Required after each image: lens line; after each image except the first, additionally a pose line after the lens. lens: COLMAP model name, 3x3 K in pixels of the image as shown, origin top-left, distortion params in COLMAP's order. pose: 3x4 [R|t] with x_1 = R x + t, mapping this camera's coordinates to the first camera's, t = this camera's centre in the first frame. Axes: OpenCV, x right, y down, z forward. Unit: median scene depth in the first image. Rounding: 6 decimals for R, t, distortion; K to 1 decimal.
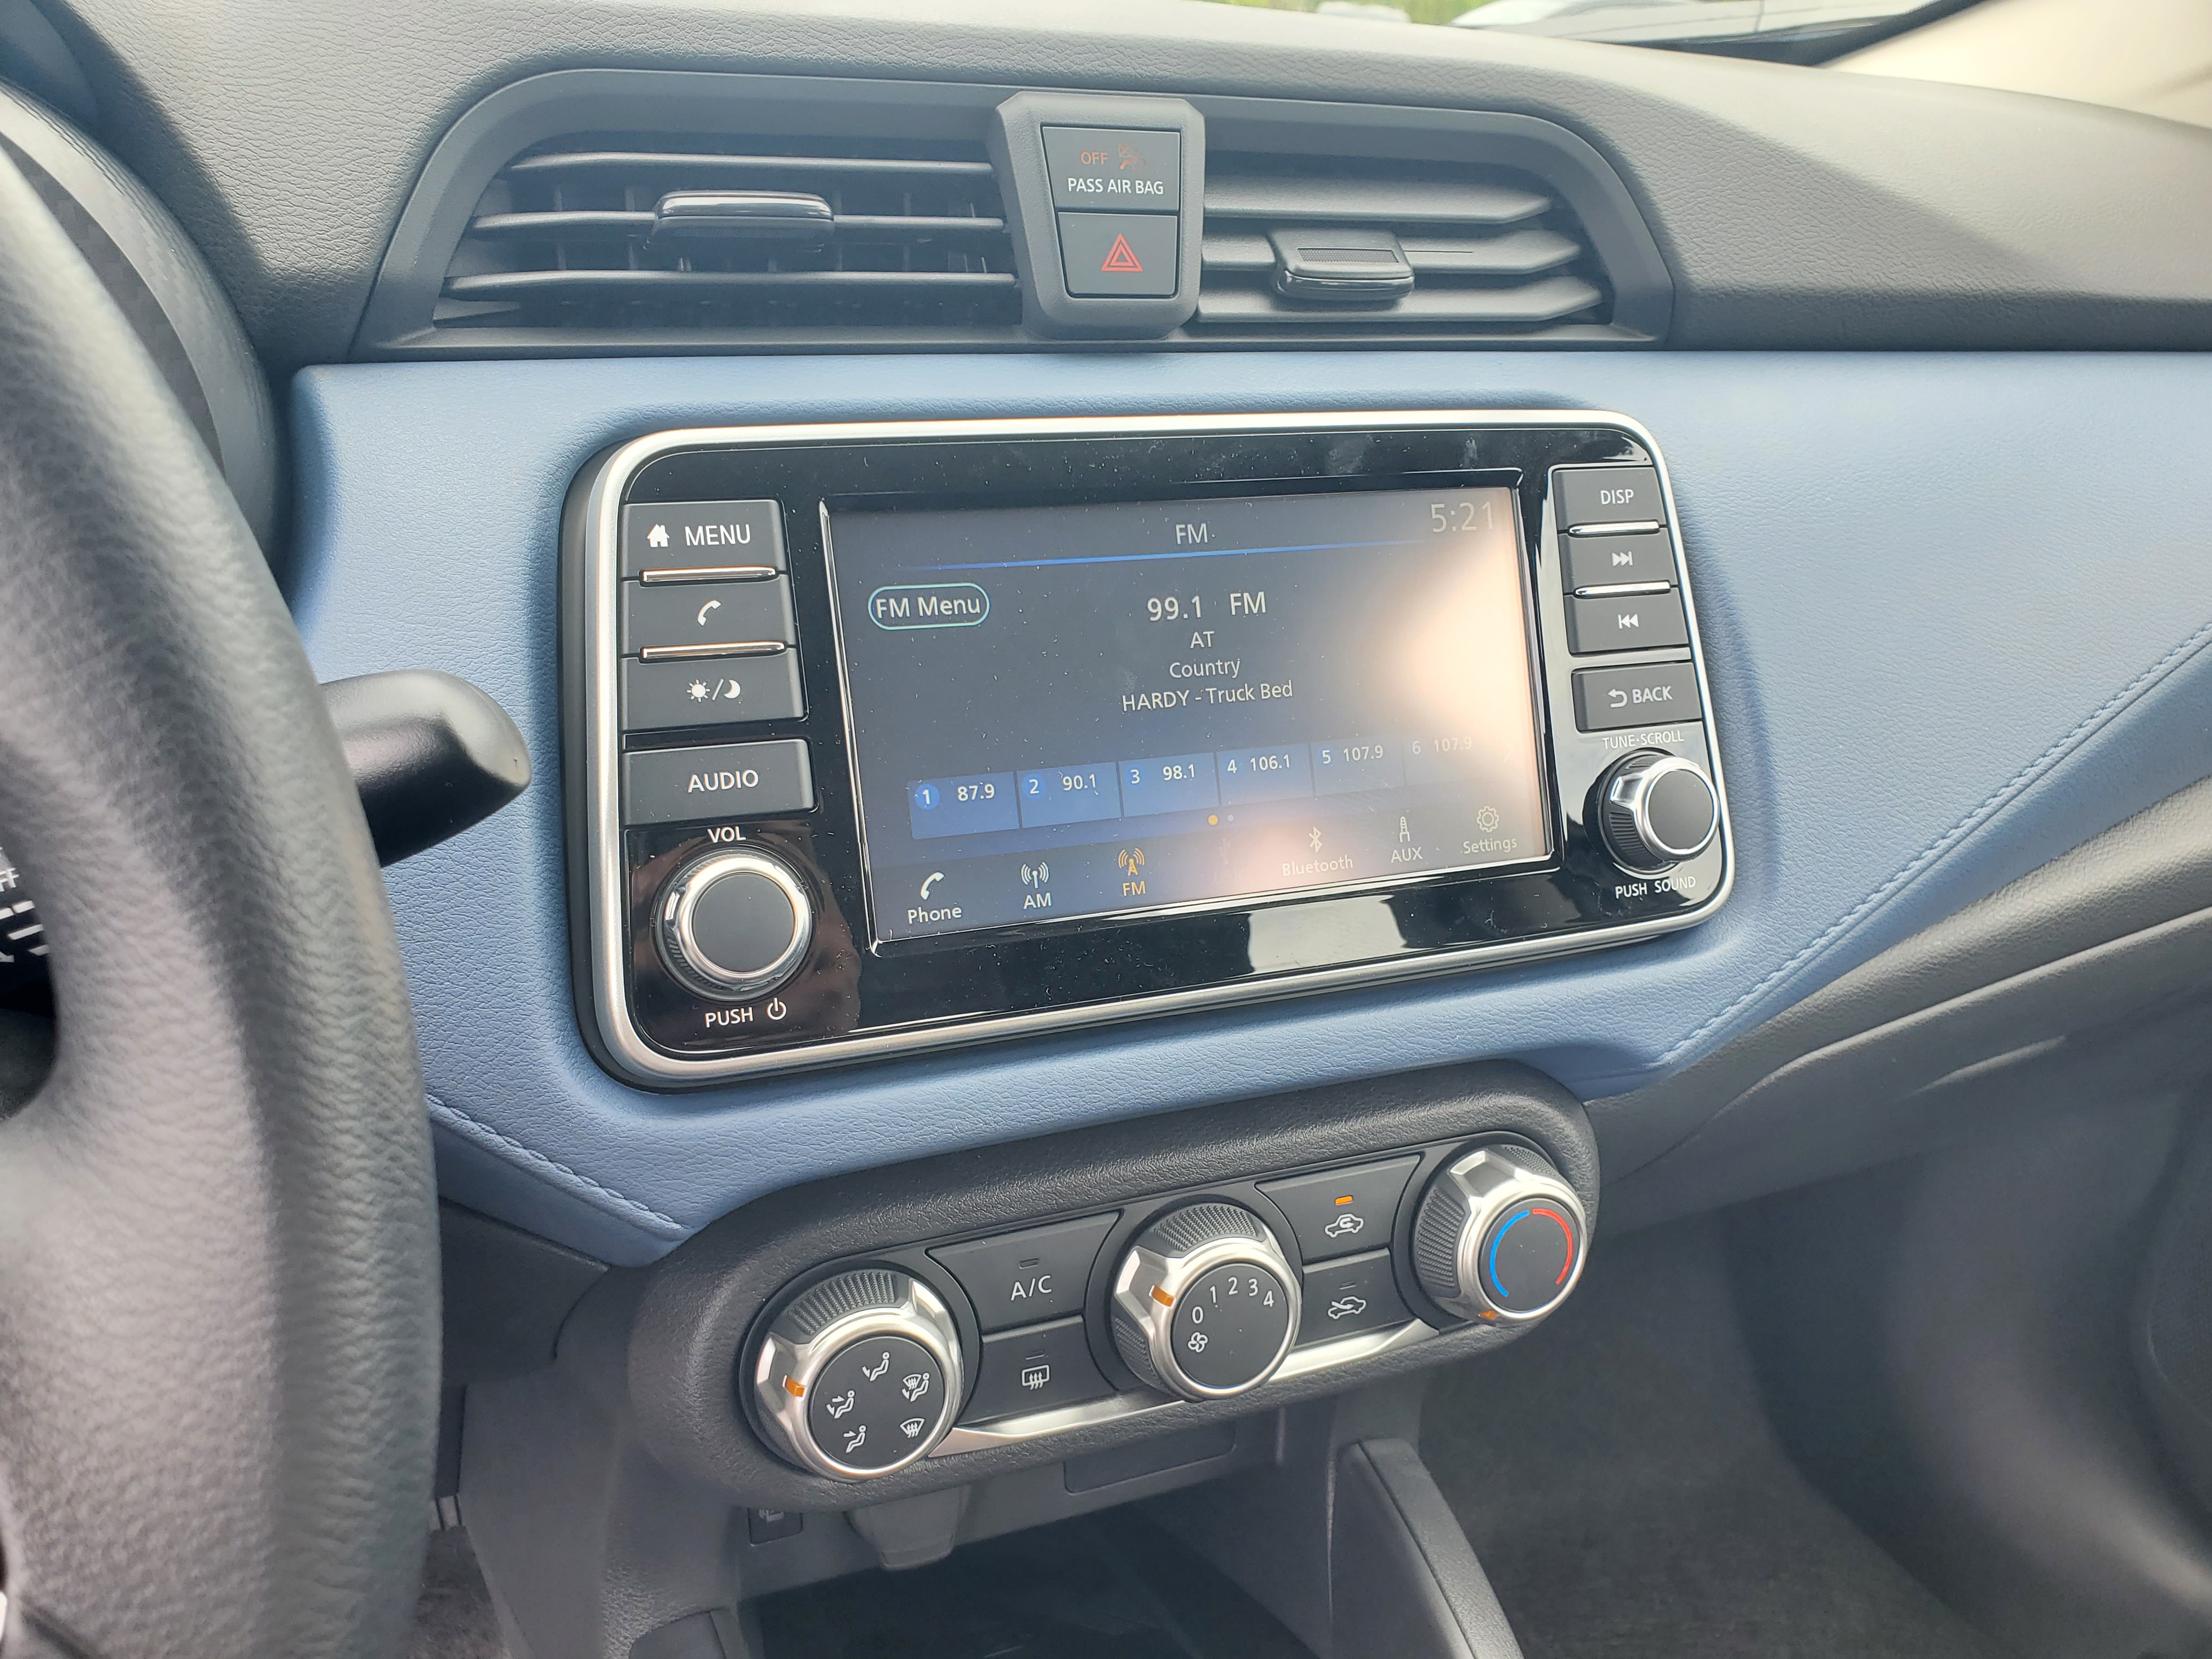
lens RADIAL K [[1754.8, 0, 1081.7], [0, 1754.8, 850.3], [0, 0, 1]] dist [0.034549, -0.036049]
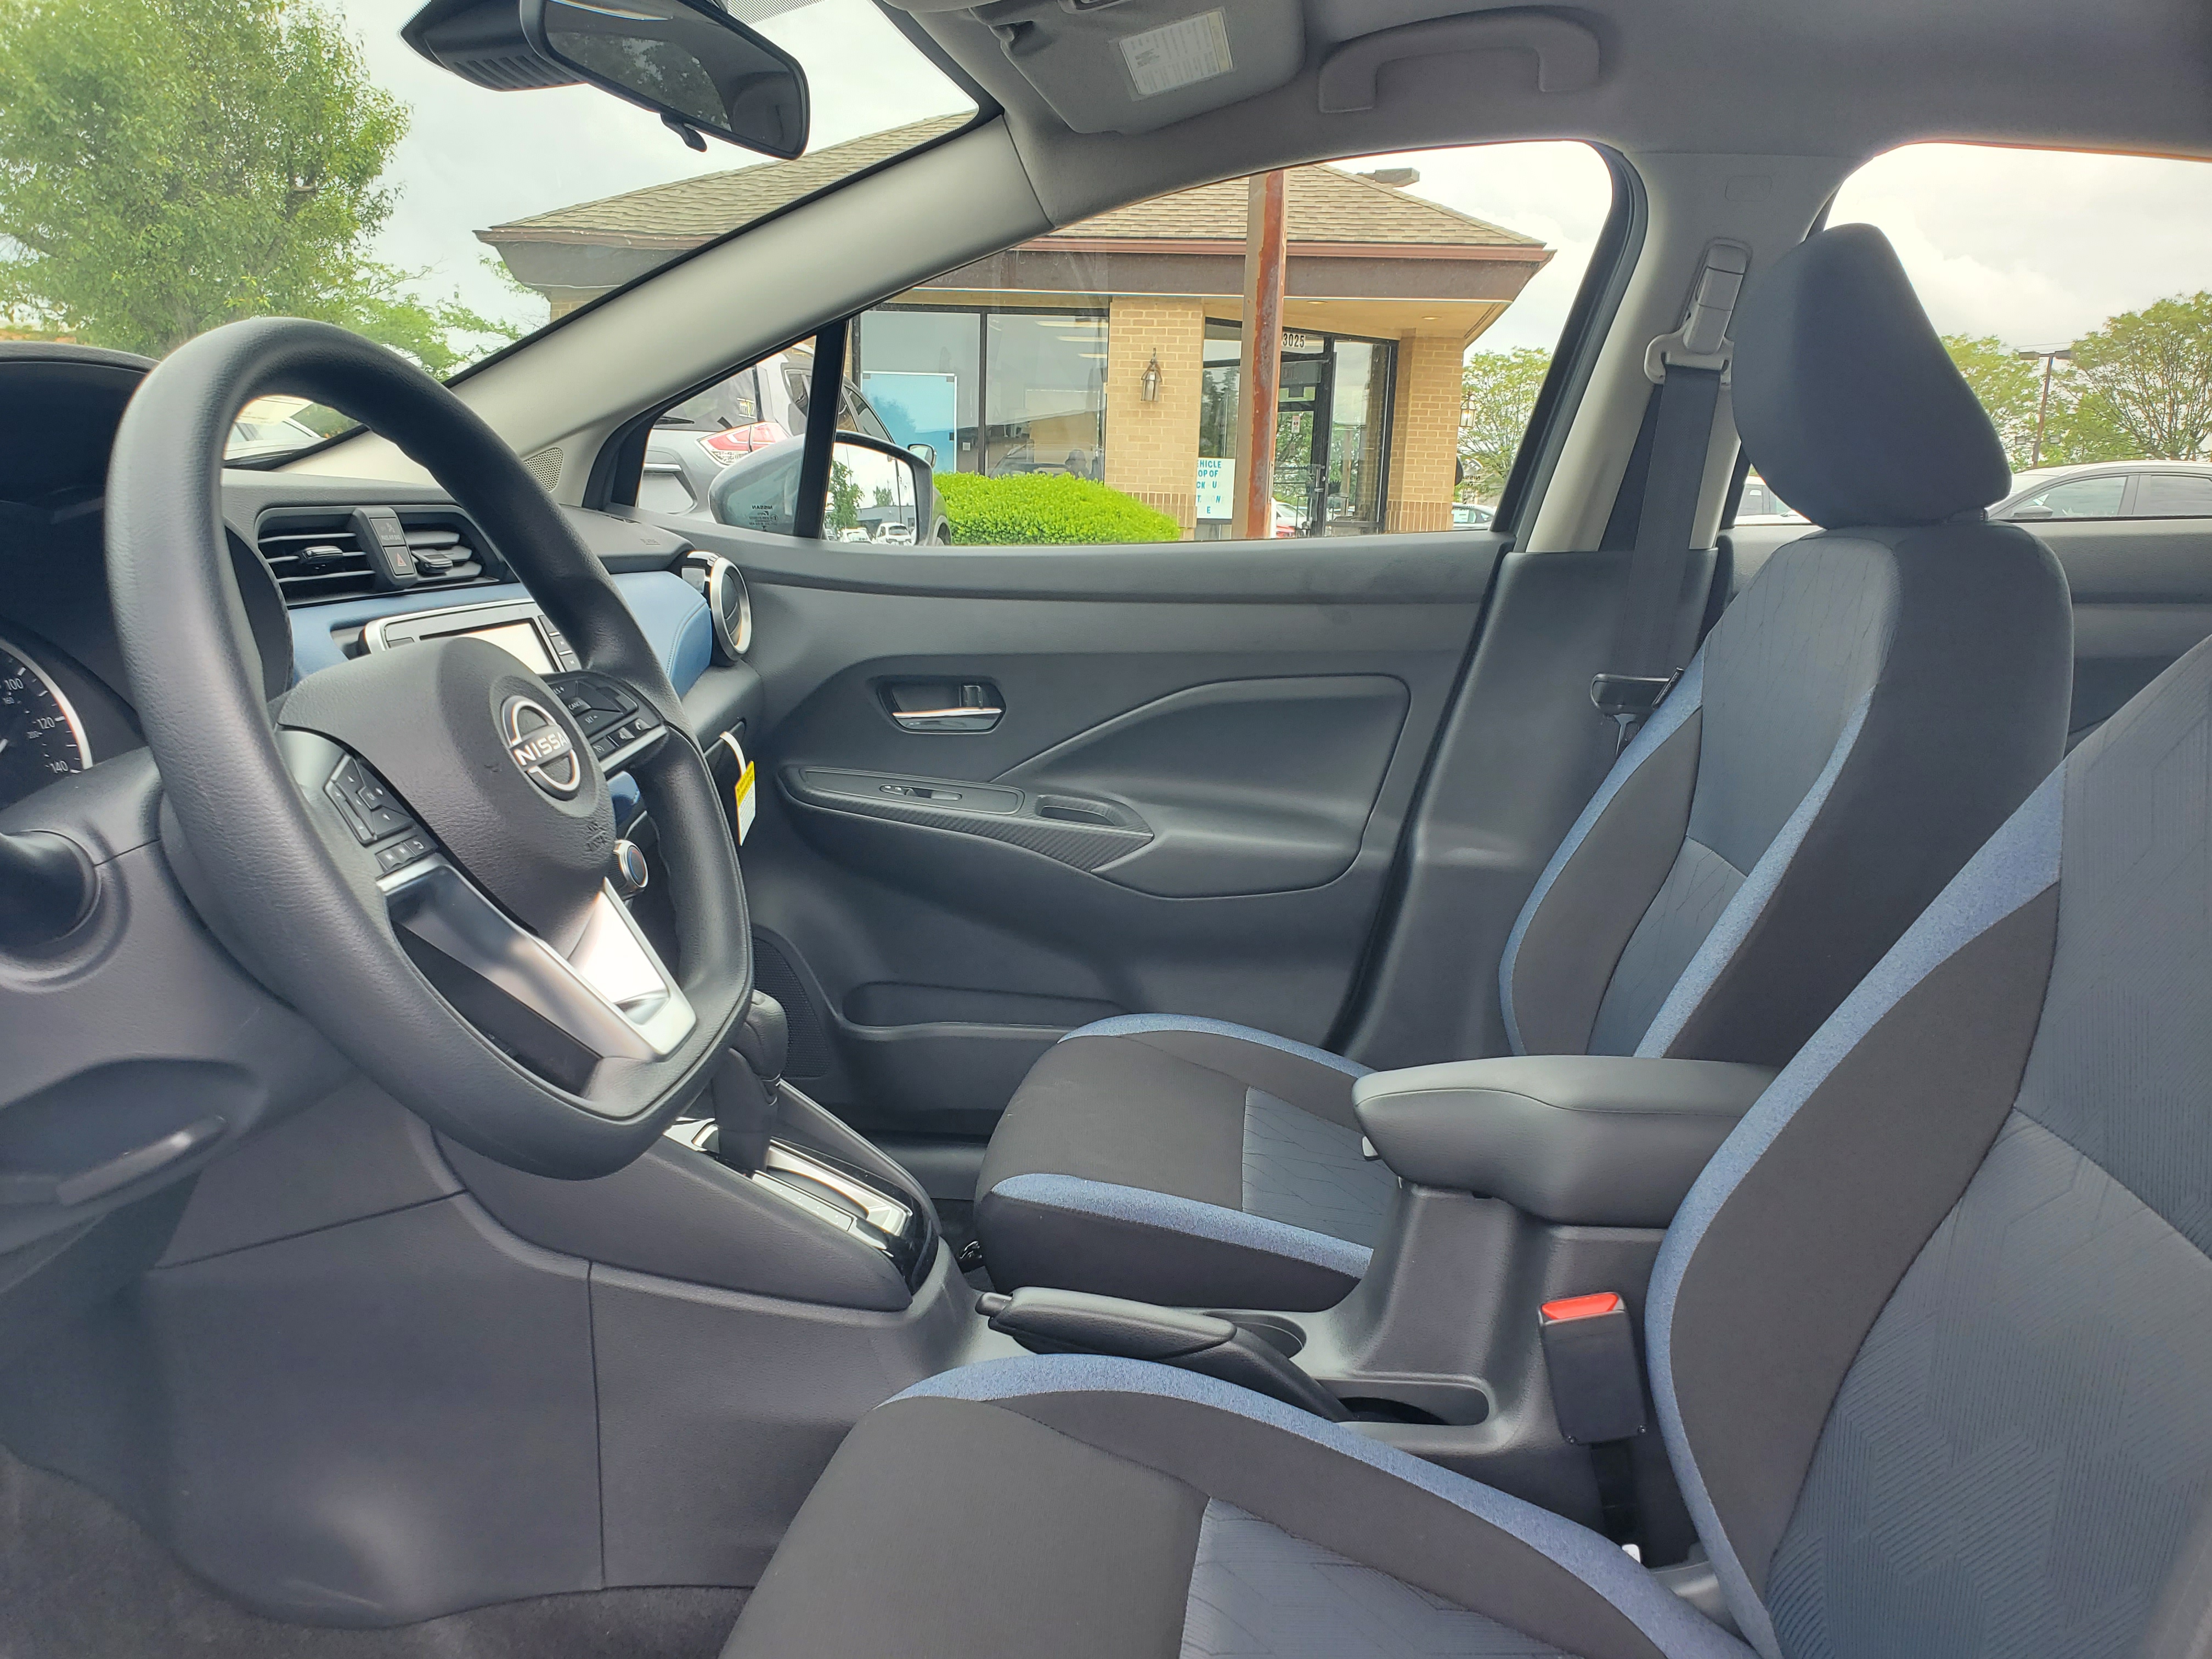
lens RADIAL K [[1754.8, 0, 1096.6], [0, 1754.8, 848.2], [0, 0, 1]] dist [0.034549, -0.036049]
pose [[0.456191, -0.227786, 0.860234, -2.093040], [0.387938, 0.920897, 0.038122, 0.426395], [-0.800870, 0.316327, 0.508472, -1.225371]]
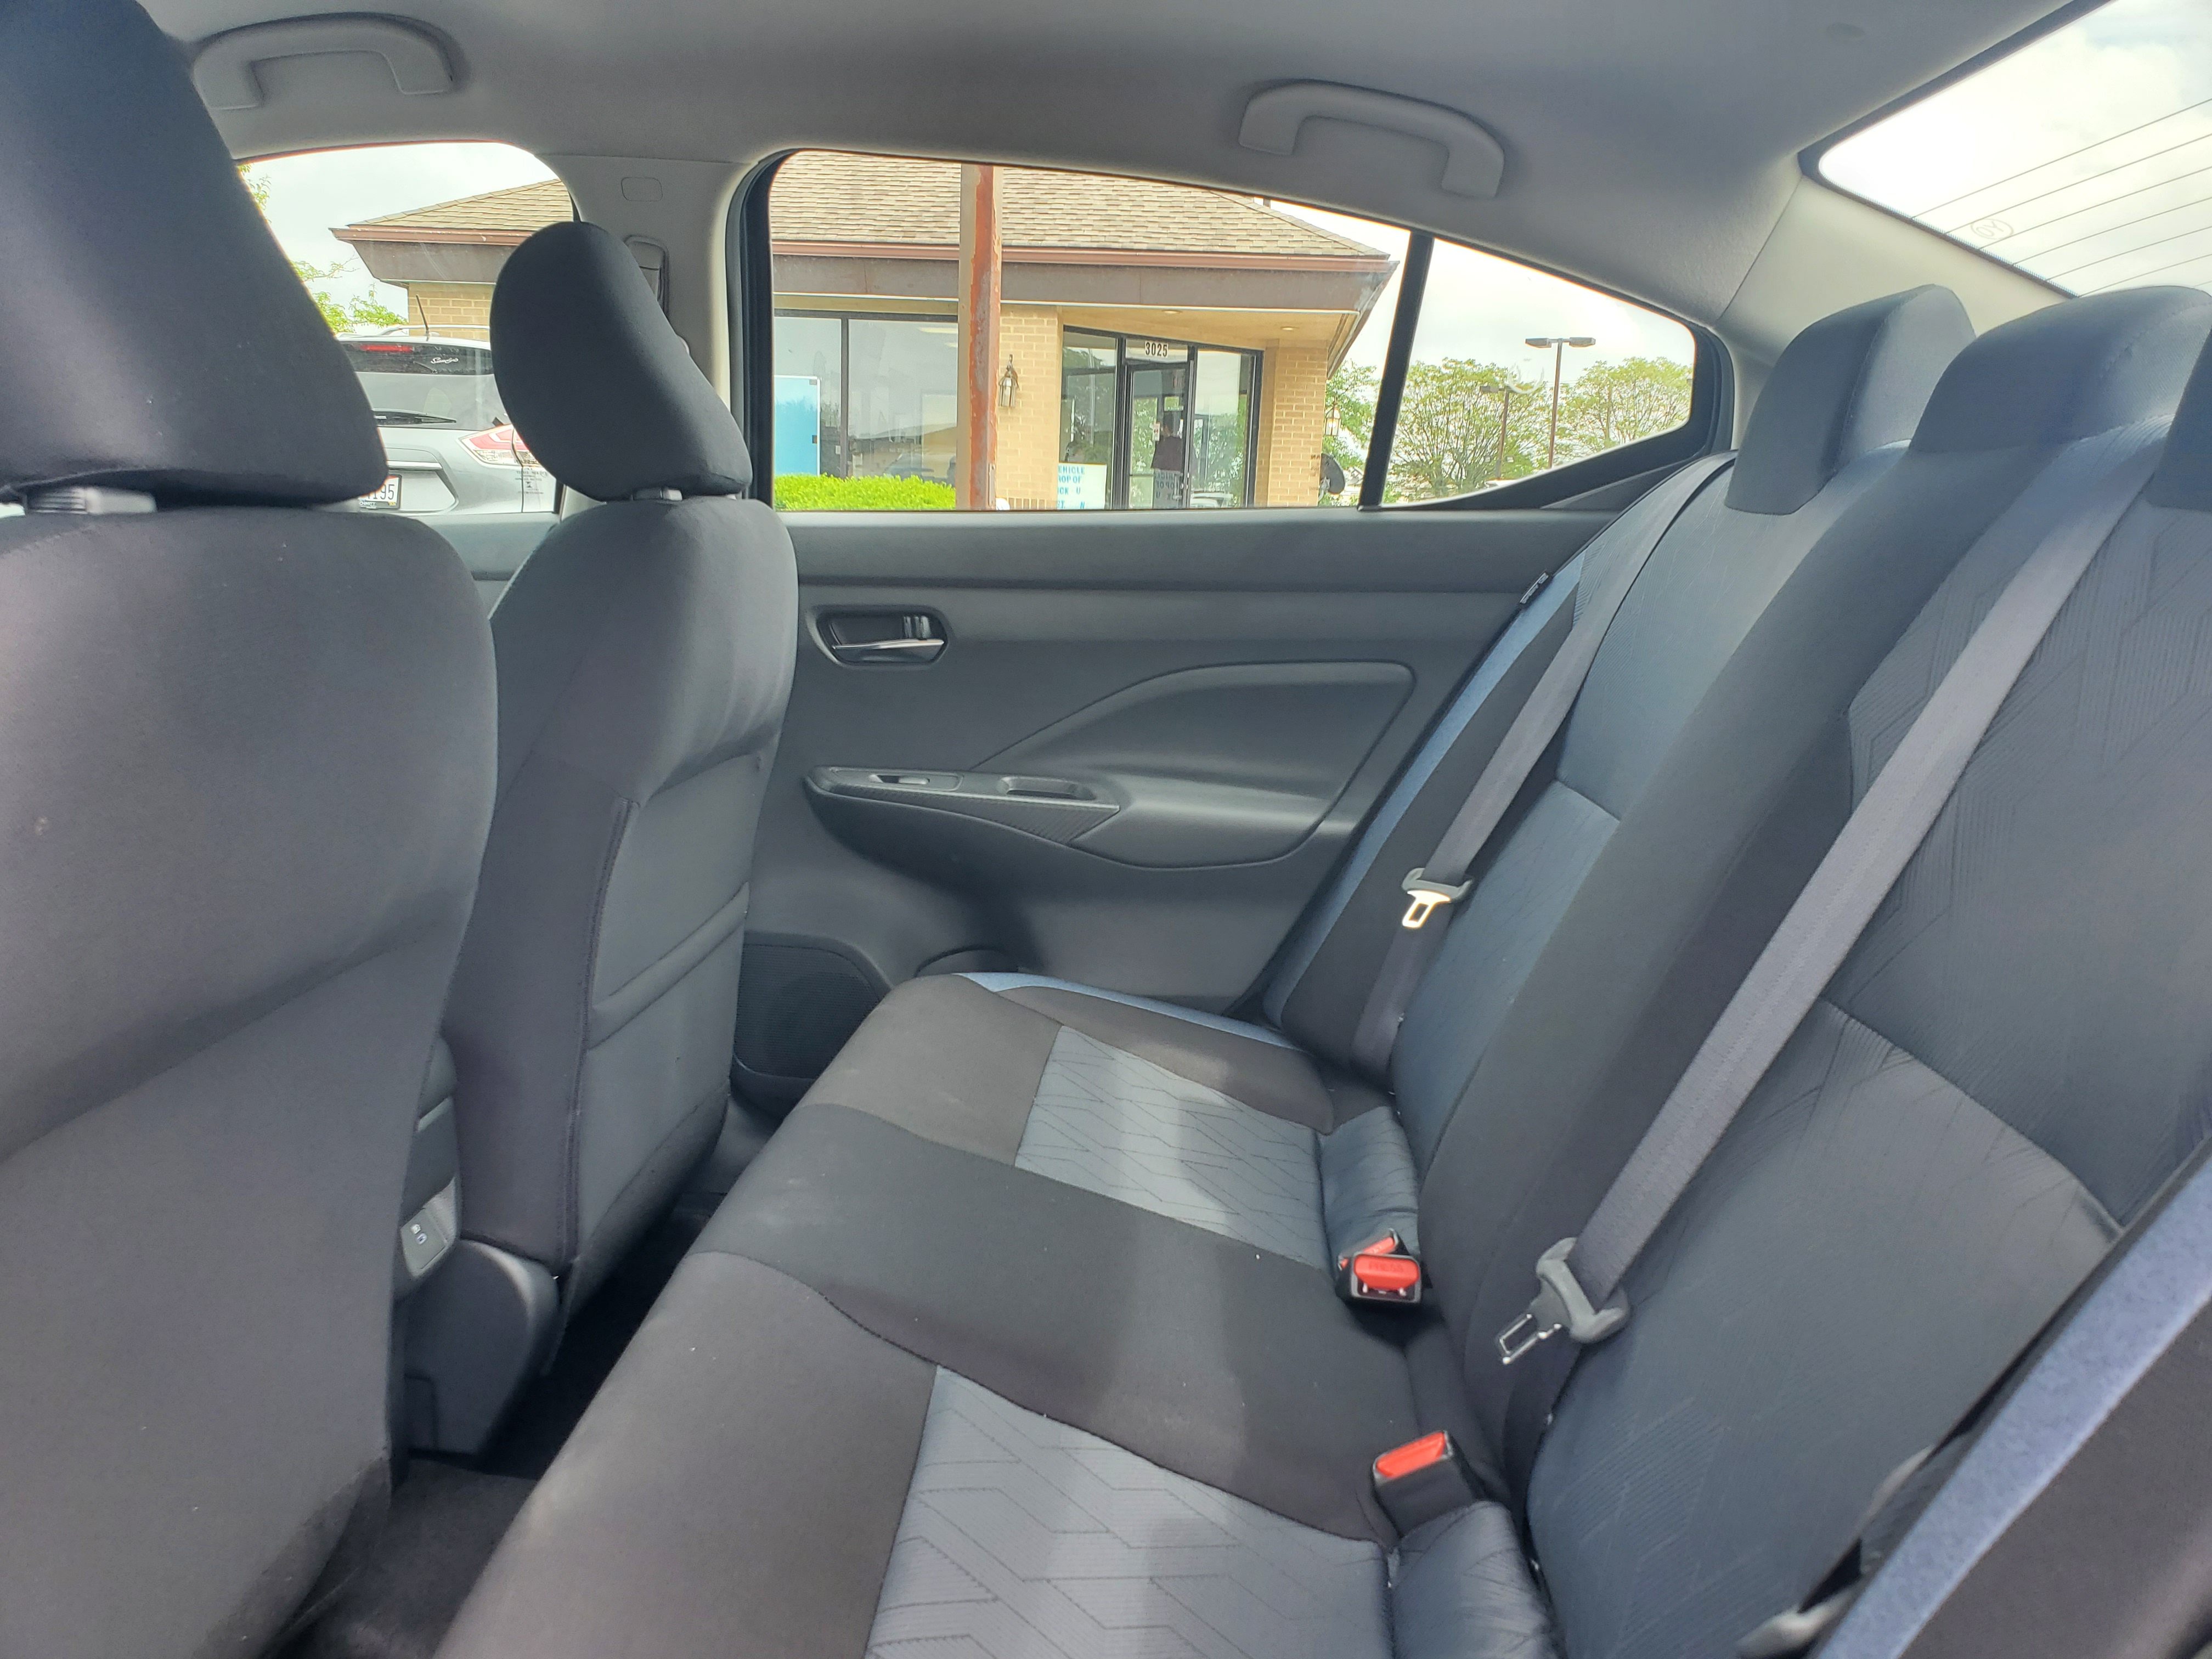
lens RADIAL K [[1754.8, 0, 1113.3], [0, 1754.8, 835.1], [0, 0, 1]] dist [0.034549, -0.036049]
pose [[0.431486, -0.217059, 0.875617, -1.142543], [0.384383, 0.922340, 0.039225, 1.405048], [-0.816131, 0.319647, 0.481411, -3.198837]]
